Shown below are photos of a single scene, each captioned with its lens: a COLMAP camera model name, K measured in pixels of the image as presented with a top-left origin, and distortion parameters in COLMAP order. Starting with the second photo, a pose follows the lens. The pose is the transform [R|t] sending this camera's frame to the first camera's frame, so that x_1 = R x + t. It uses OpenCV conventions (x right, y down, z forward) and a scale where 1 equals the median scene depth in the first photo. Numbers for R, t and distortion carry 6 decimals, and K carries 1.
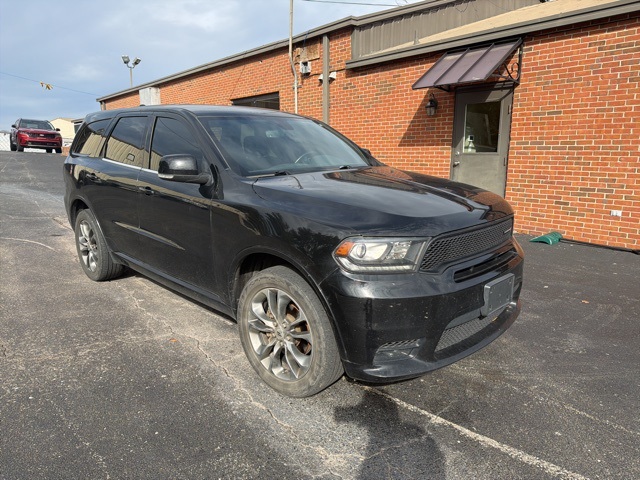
lens RADIAL K [[449.9, 0, 320.0], [0, 449.9, 240.0], [0, 0, 1]] dist [0.036136, -0.048255]
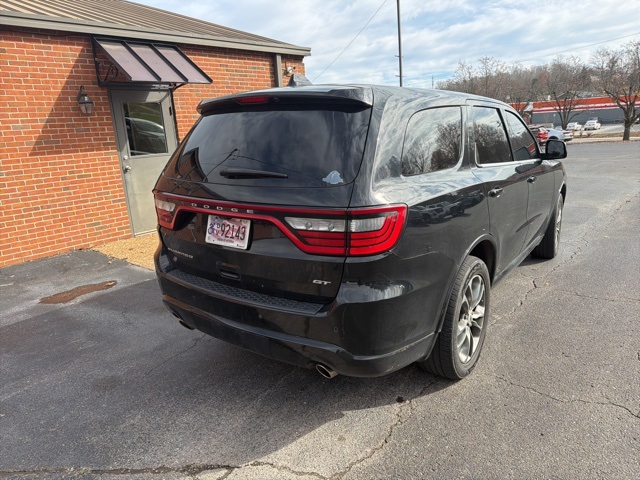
lens RADIAL K [[452.9, 0, 320.0], [0, 452.9, 240.0], [0, 0, 1]] dist [-0.041364, 0.000661]
pose [[-0.141943, -0.209745, 0.967398, -0.603829], [0.260785, 0.934844, 0.240951, -0.149097], [-0.954905, 0.286484, -0.077996, 0.729256]]
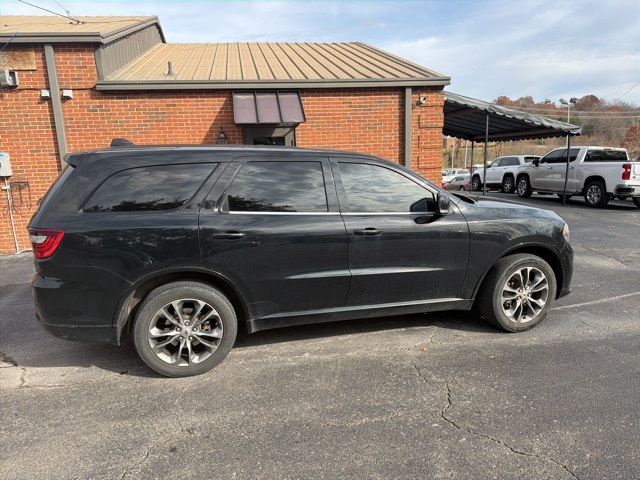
lens RADIAL K [[449.9, 0, 320.0], [0, 449.9, 240.0], [0, 0, 1]] dist [0.036136, -0.048255]
pose [[0.501727, -0.173231, 0.847503, -0.608822], [0.201456, 0.976202, 0.080274, -0.089489], [-0.841240, 0.130459, 0.524686, 0.246506]]
